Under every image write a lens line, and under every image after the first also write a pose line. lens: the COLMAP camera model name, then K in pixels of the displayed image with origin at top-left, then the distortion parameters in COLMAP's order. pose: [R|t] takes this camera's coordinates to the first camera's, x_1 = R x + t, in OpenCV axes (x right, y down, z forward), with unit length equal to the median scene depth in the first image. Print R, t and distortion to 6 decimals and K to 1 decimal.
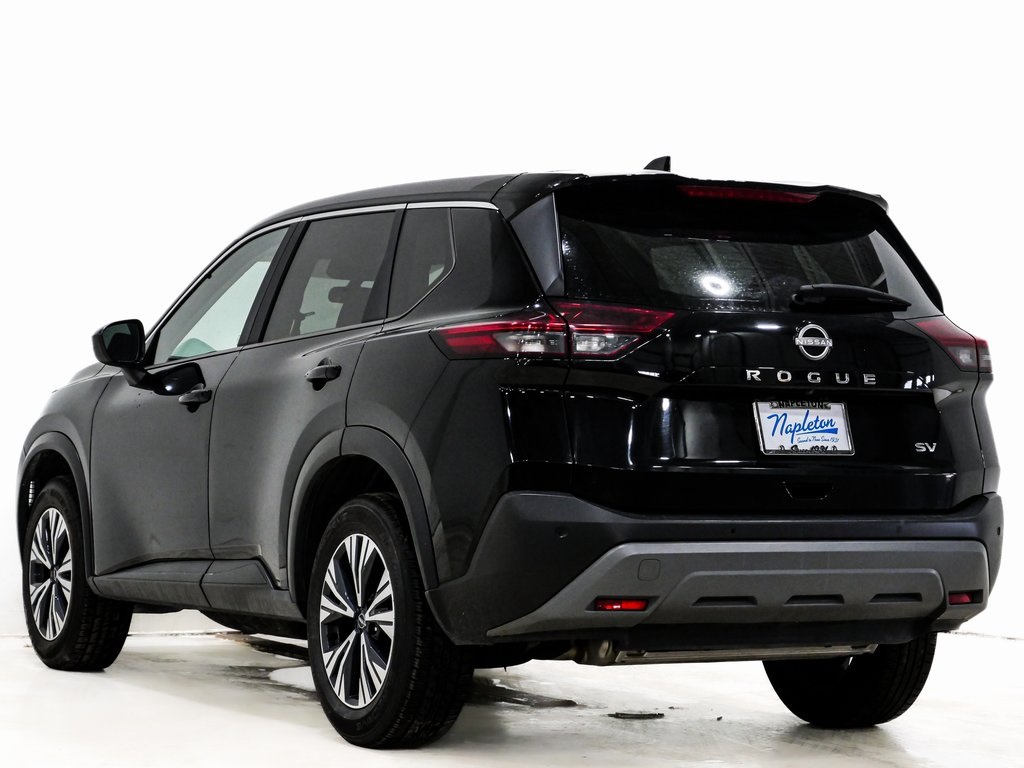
lens RADIAL K [[2505.8, 0, 512.7], [0, 2505.8, 382.0], [0, 0, 1]] dist [-0.103184, 0.000000]
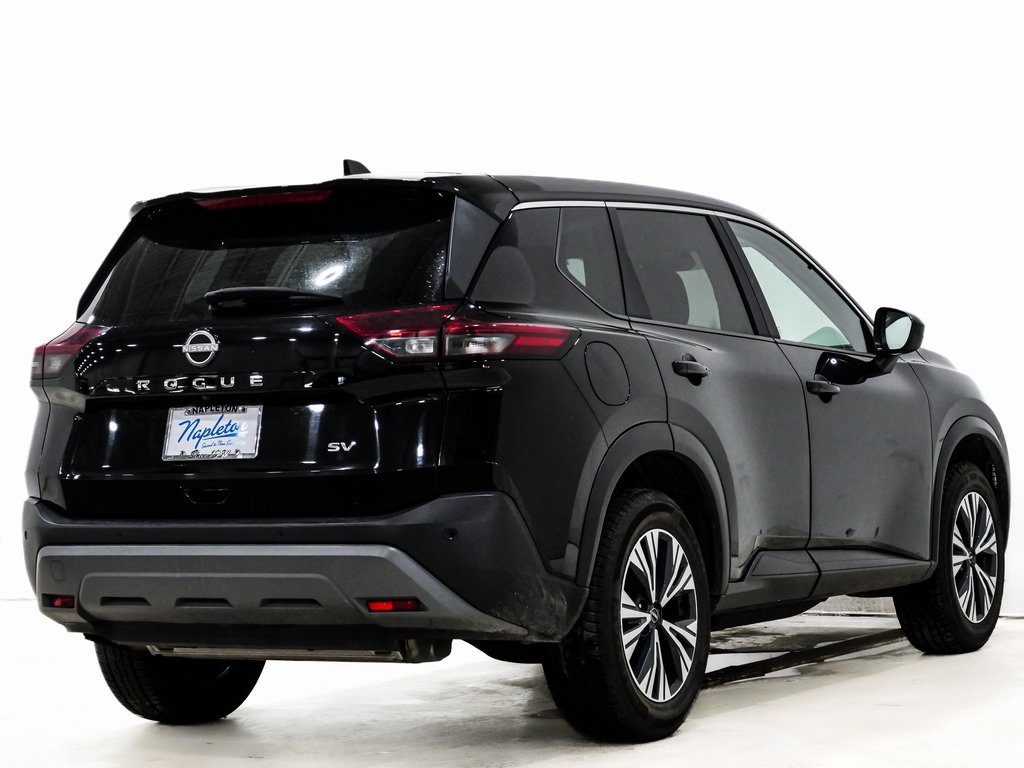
lens RADIAL K [[2521.7, 0, 511.8], [0, 2521.7, 385.2], [0, 0, 1]] dist [-0.067998, 0.000000]
pose [[0.540168, -0.045753, -0.840313, 1.037669], [0.055527, 0.998283, -0.018660, 0.024925], [0.839724, -0.036580, 0.541780, 0.551598]]
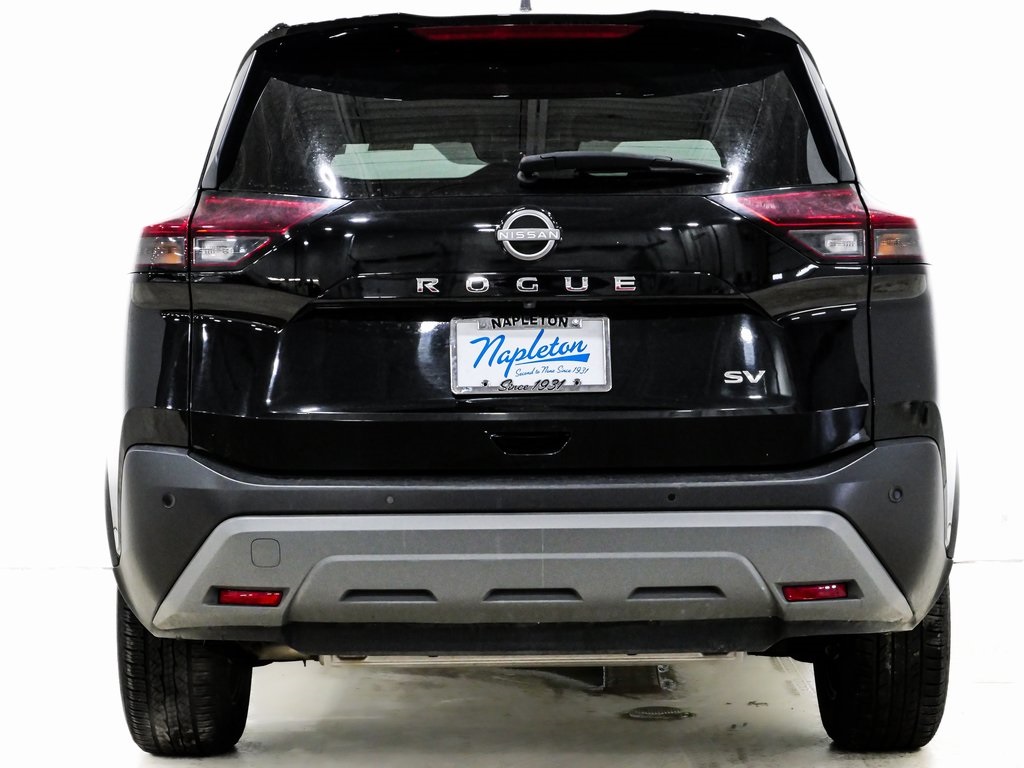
lens RADIAL K [[2987.3, 0, 510.8], [0, 2987.3, 384.0], [0, 0, 1]] dist [-0.148671, 0.000000]
pose [[0.881214, -0.020723, -0.472263, 0.515102], [0.034361, 0.999204, 0.020271, 0.009185], [0.471467, -0.034091, 0.881225, 0.244391]]
